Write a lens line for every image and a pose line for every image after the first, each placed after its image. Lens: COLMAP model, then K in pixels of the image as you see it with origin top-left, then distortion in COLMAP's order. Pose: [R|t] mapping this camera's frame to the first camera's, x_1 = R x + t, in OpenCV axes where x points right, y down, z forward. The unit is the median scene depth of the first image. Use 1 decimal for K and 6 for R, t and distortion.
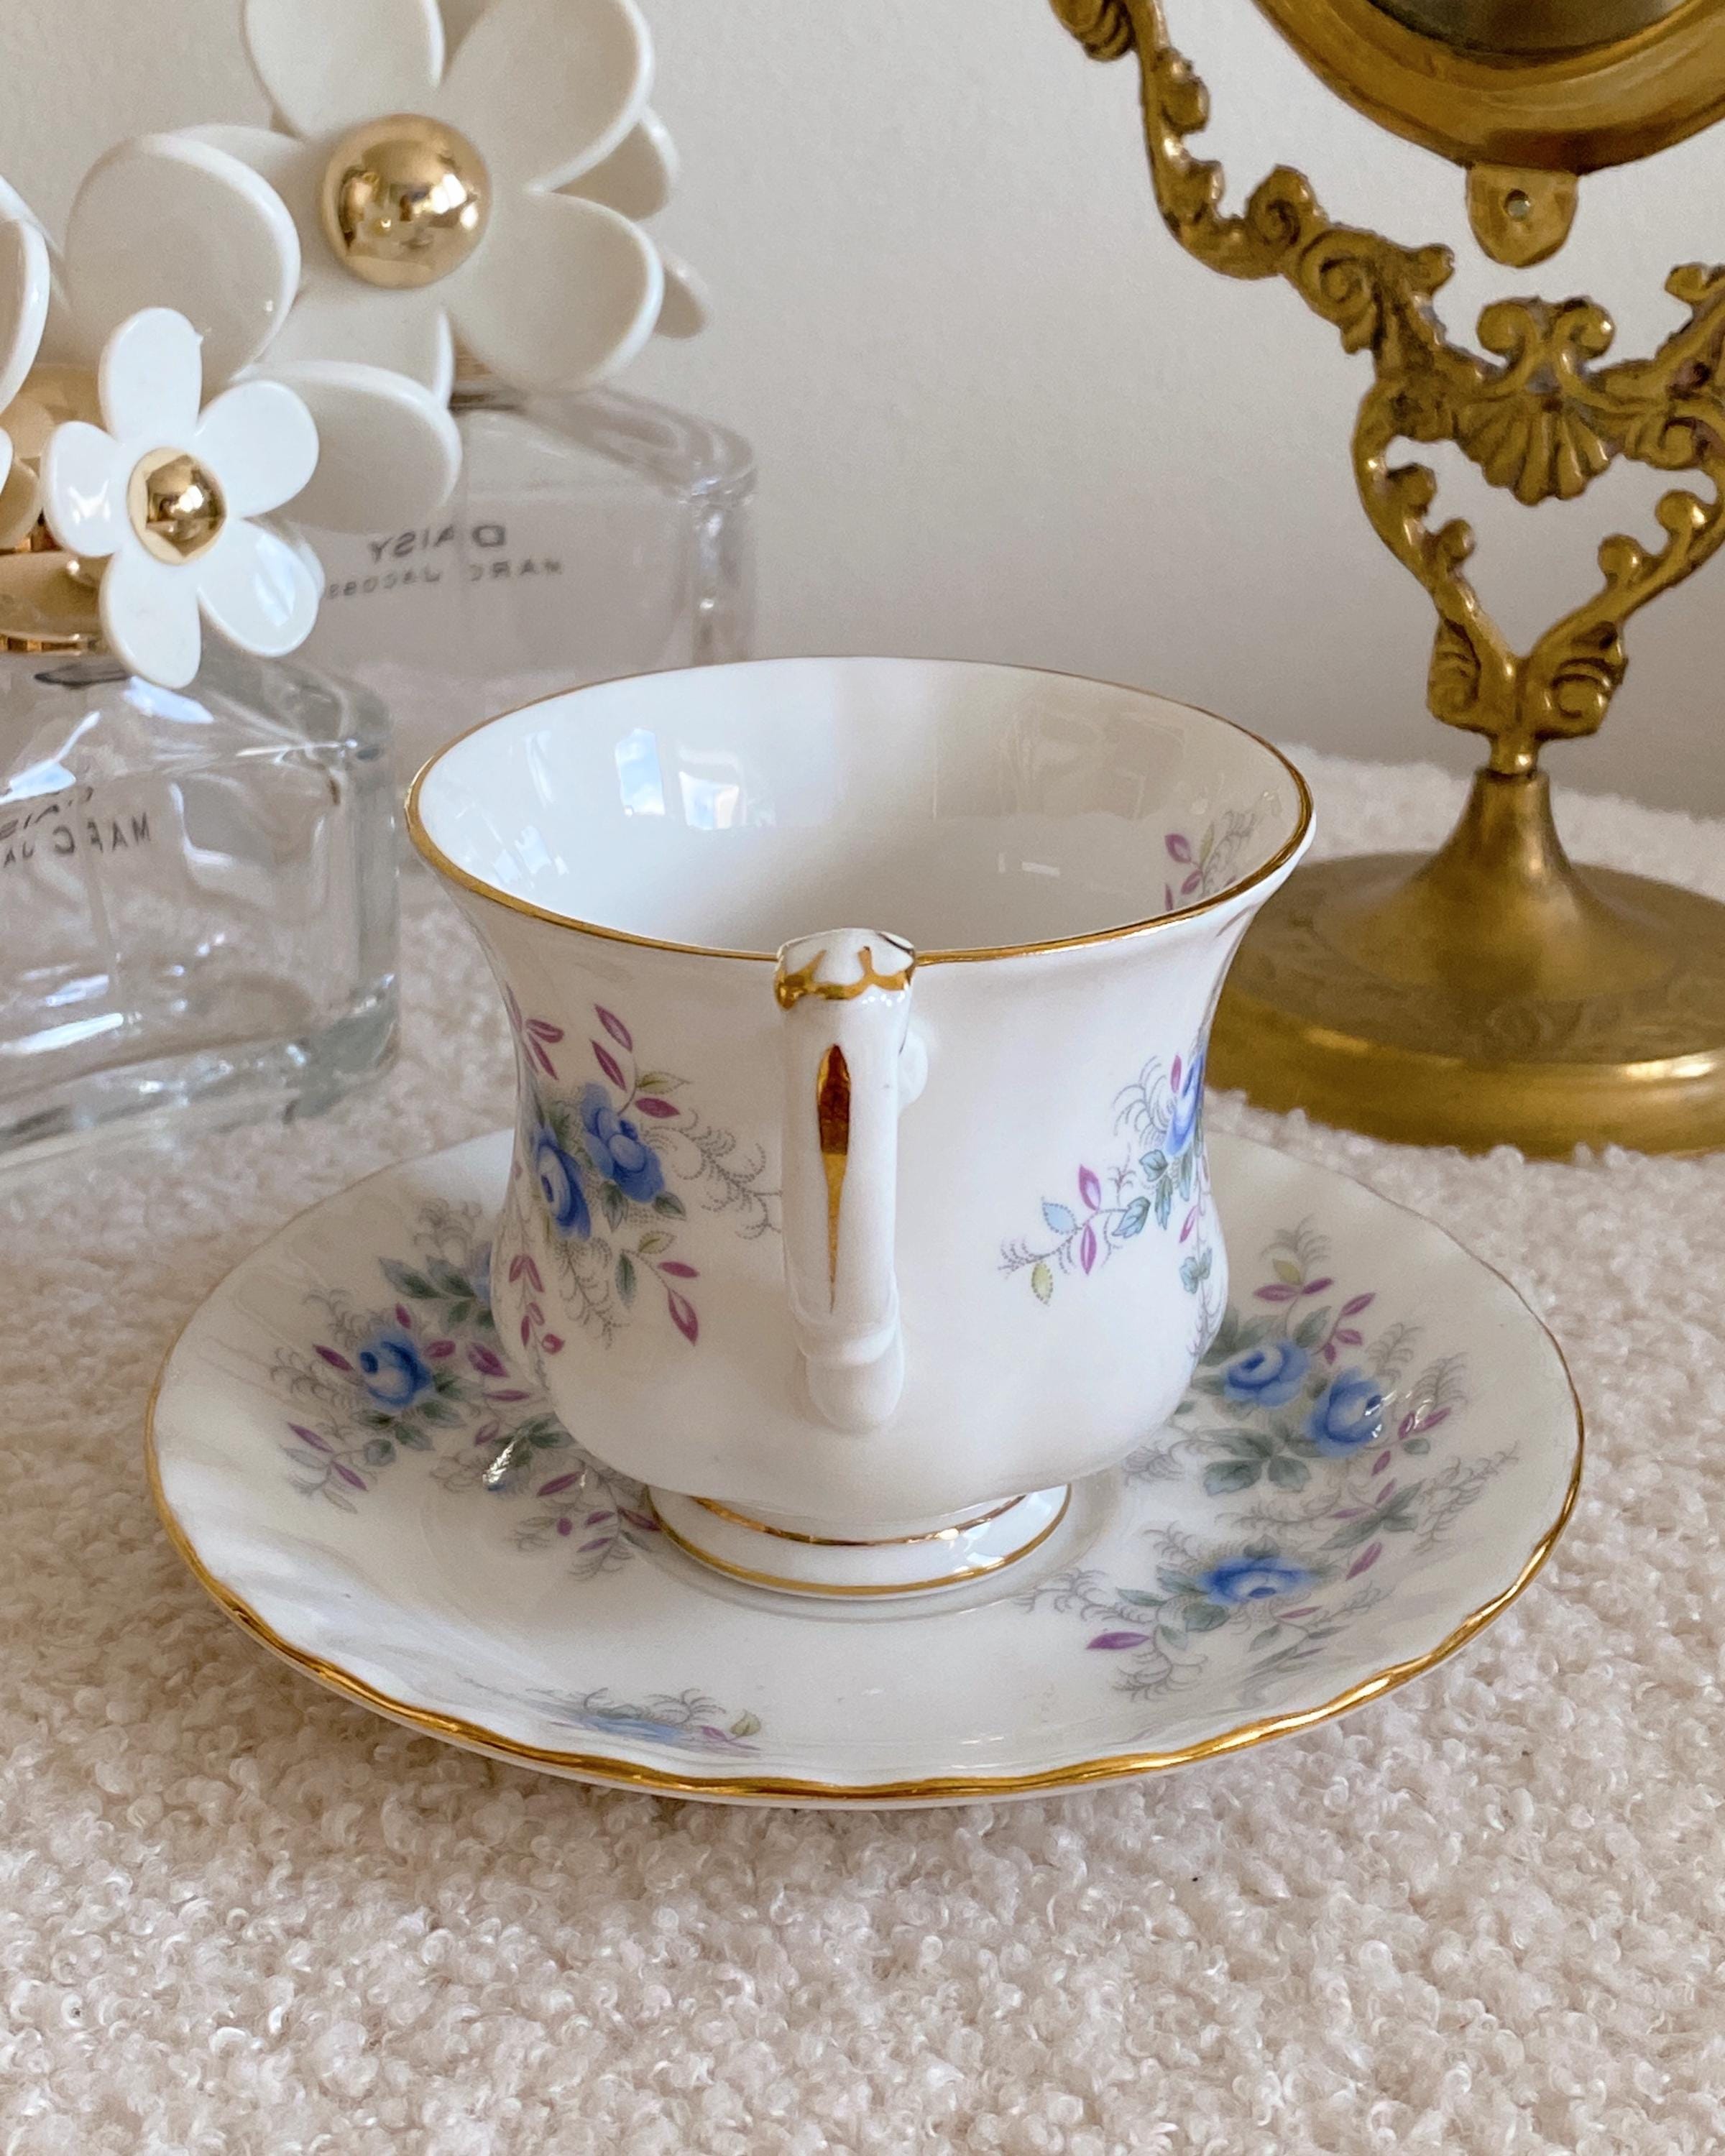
lens RADIAL K [[3652.6, 0, 862.5], [0, 3652.6, 1078.0], [0, 0, 1]] dist [0.306398, -1.093619]
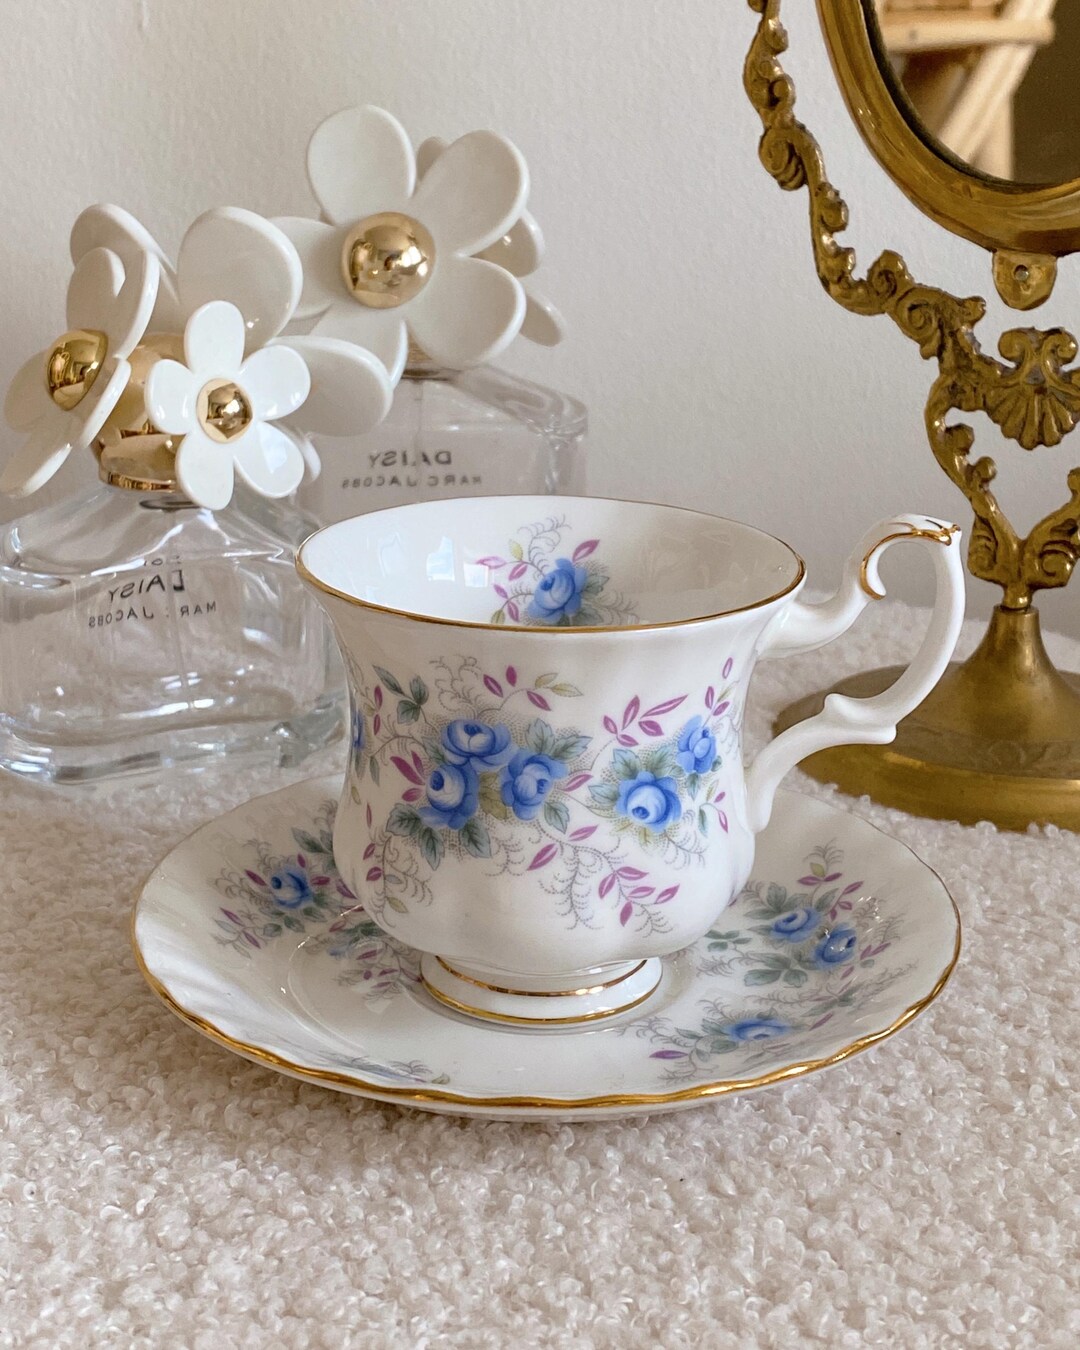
lens RADIAL K [[2287.0, 0, 540.0], [0, 2287.0, 675.0], [0, 0, 1]] dist [0.306398, -1.093619]
pose [[0.990584, 0.047681, -0.128337, 0.133534], [-0.059472, 0.994195, -0.089665, 0.073839], [0.123316, 0.096453, 0.987669, -0.081161]]
